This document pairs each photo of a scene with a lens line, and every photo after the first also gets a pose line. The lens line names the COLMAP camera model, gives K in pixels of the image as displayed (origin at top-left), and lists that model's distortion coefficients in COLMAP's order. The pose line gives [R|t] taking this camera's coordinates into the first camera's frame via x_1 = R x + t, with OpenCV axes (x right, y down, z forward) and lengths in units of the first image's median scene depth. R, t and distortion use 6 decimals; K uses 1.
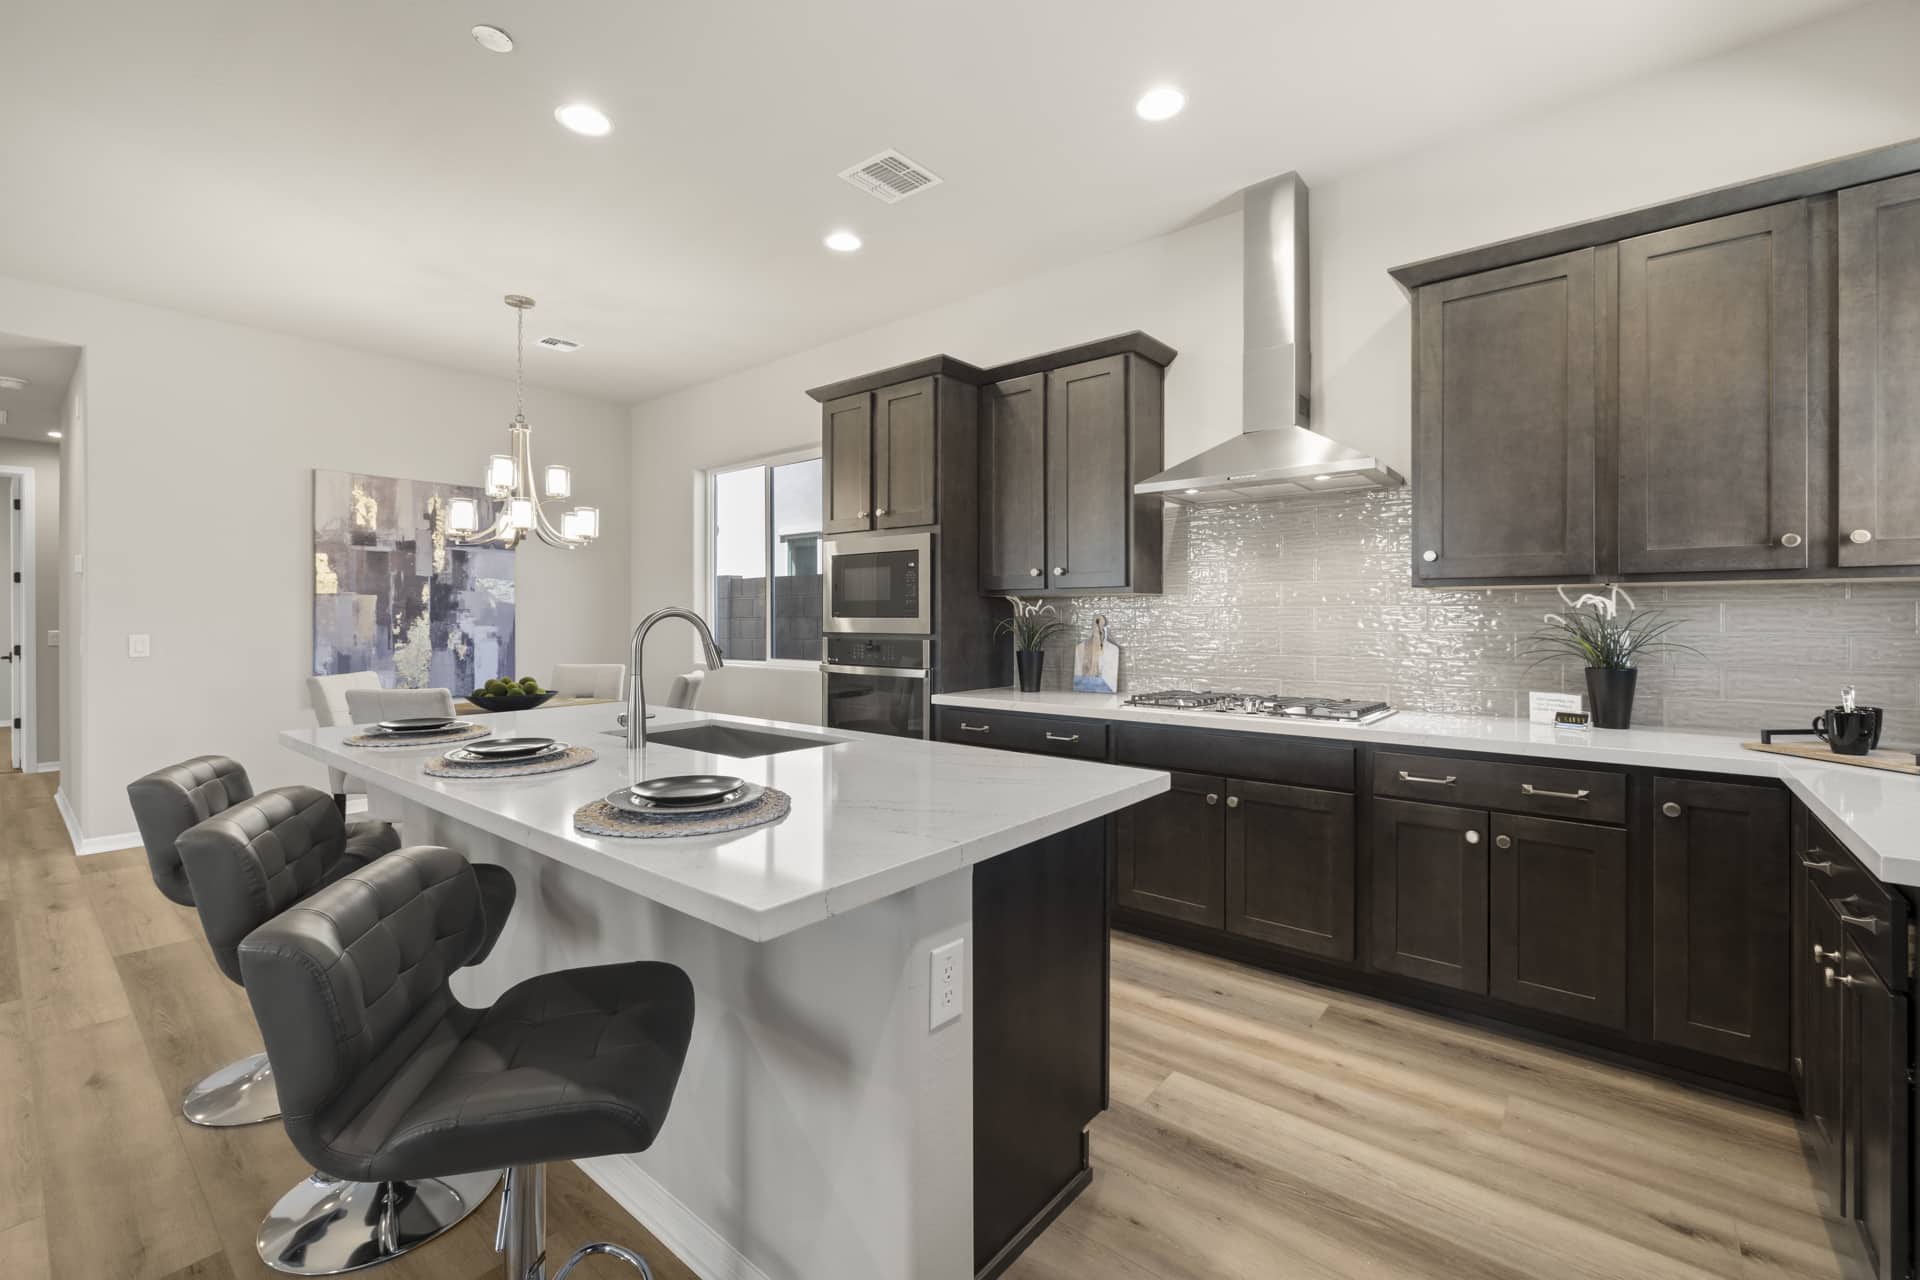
lens RADIAL K [[810.2, 0, 959.7], [0, 810.2, 629.7], [0, 0, 1]] dist [0.001924, 0.000129]
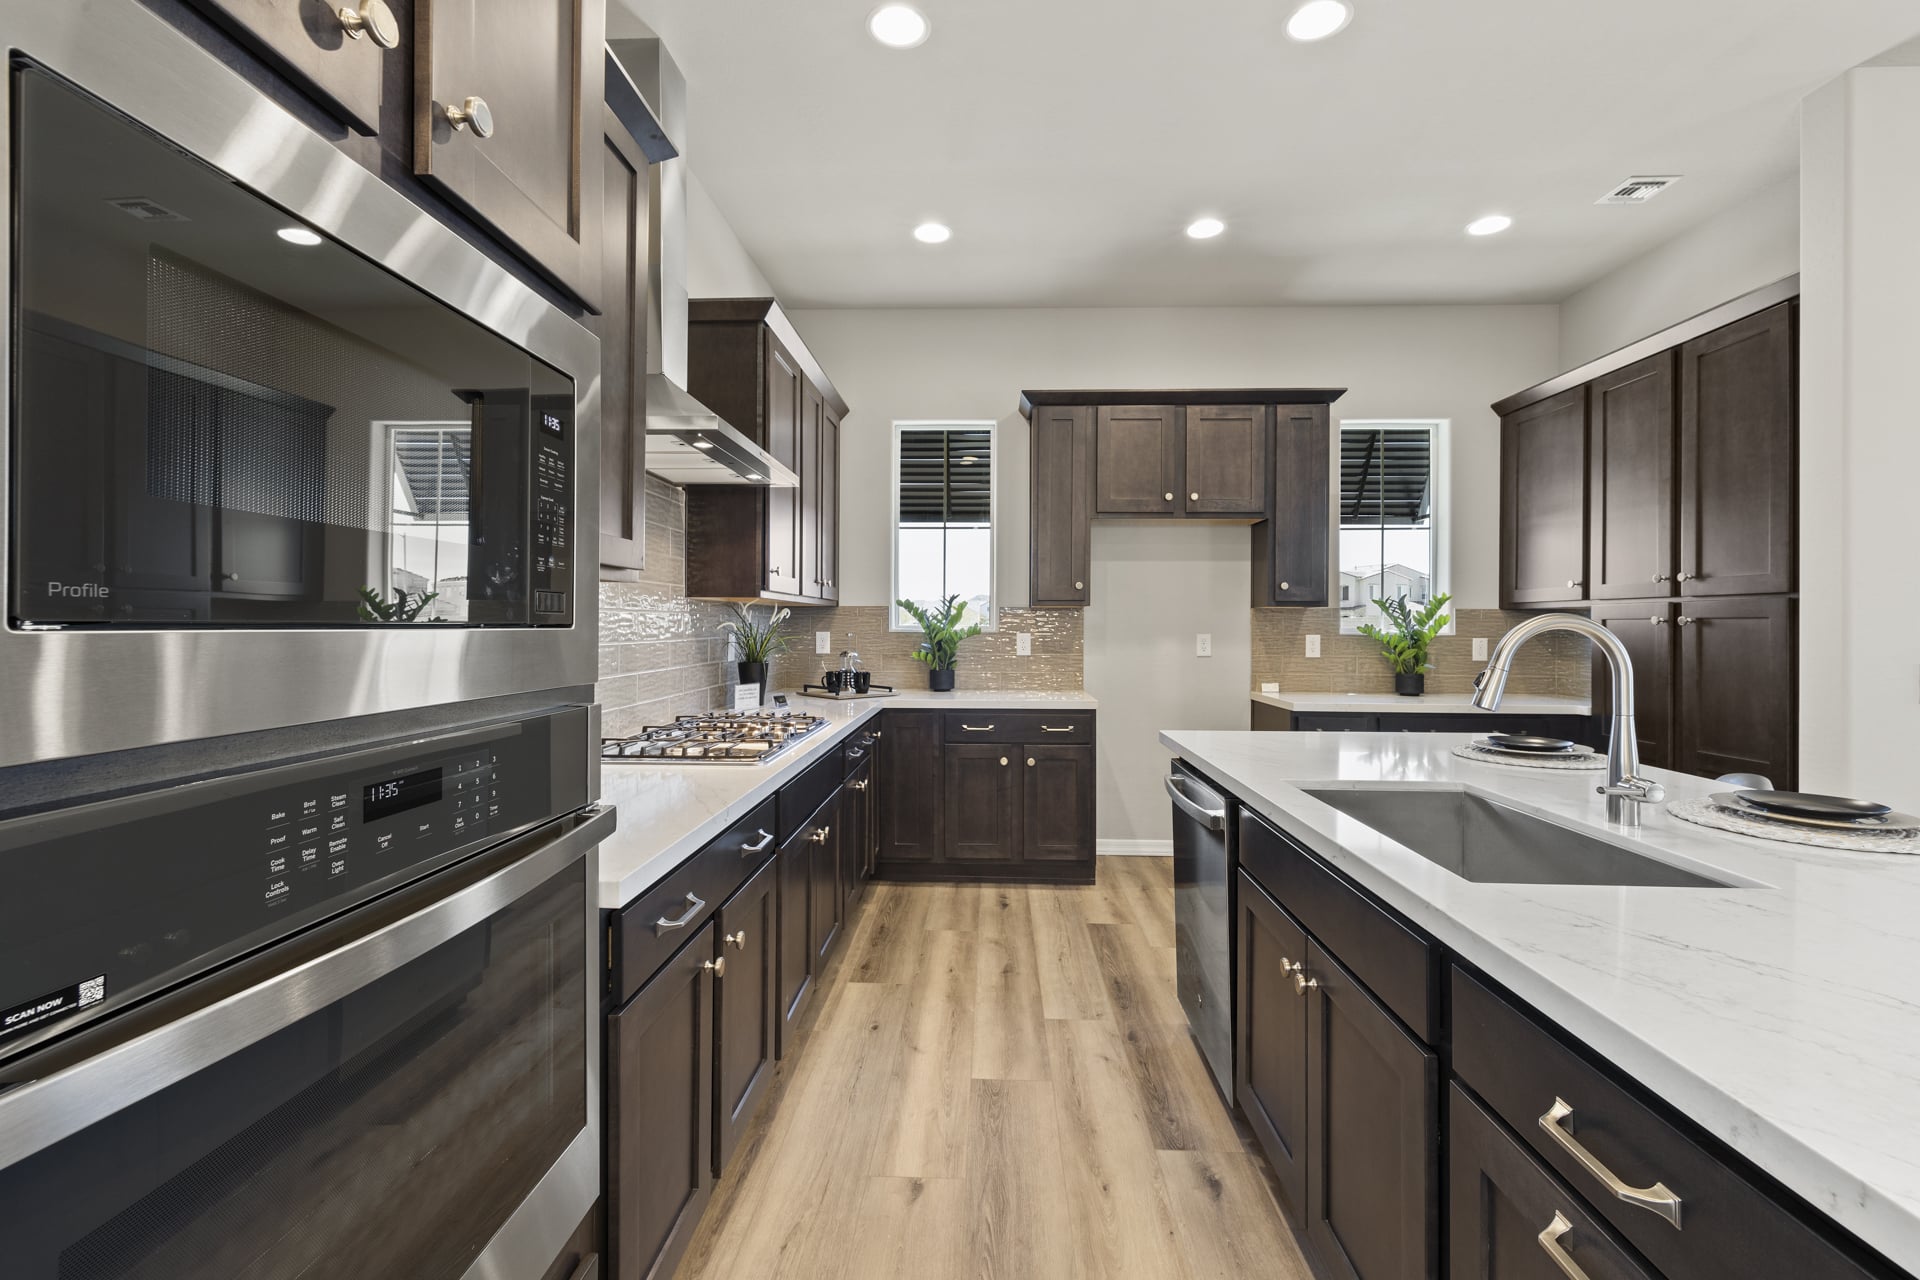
lens RADIAL K [[810.2, 0, 960.9], [0, 810.2, 623.9], [0, 0, 1]] dist [0.001924, 0.000129]
pose [[-0.601104, -0.001706, 0.799169, -0.079280], [0.004181, 0.999977, 0.005280, -0.003813], [-0.799160, 0.006515, -0.601083, 0.240129]]
